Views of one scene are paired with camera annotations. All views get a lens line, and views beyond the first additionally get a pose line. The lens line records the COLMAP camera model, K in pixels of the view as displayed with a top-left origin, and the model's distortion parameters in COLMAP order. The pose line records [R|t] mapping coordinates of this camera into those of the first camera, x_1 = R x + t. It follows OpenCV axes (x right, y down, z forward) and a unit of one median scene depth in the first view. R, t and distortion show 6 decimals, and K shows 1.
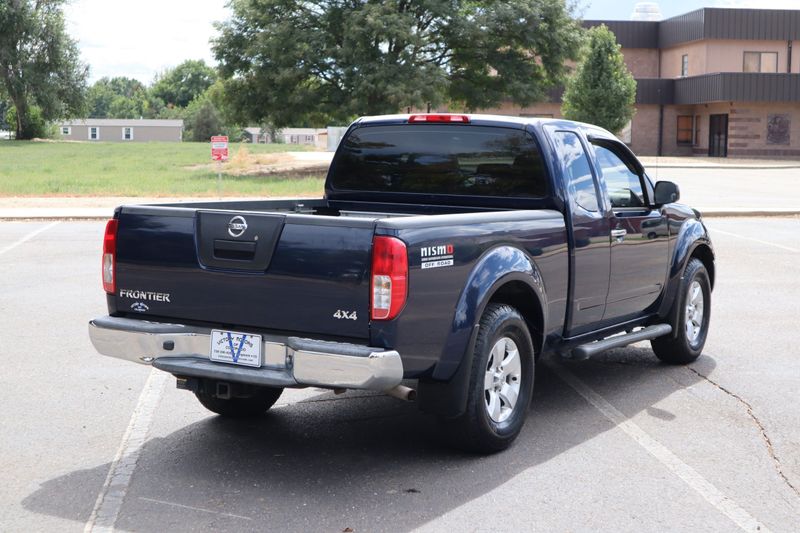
lens RADIAL K [[1362.9, 0, 400.0], [0, 1362.9, 266.5], [0, 0, 1]] dist [-0.036569, -0.100110]
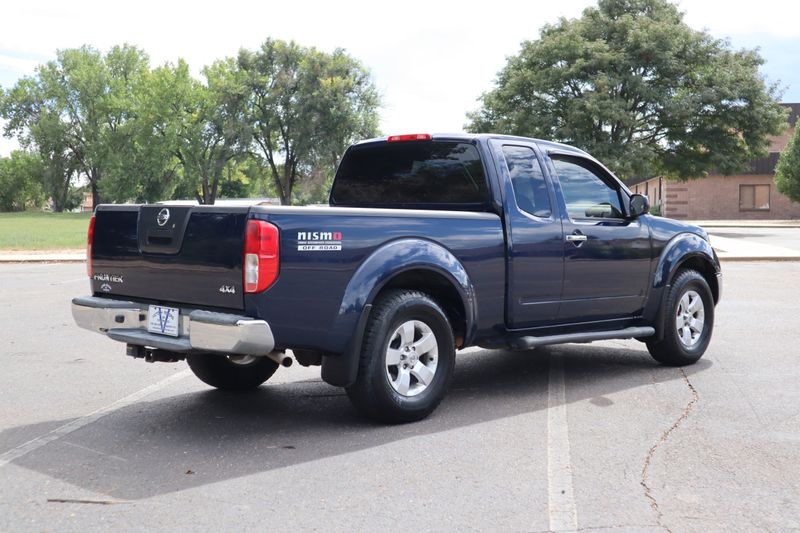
lens RADIAL K [[1090.1, 0, 400.0], [0, 1090.1, 266.5], [0, 0, 1]] dist [0.004273, 0.080850]
pose [[0.965556, 0.003068, -0.260177, 0.296190], [-0.016301, 0.998679, -0.048720, 0.051223], [0.259684, 0.051283, 0.964331, 0.128277]]
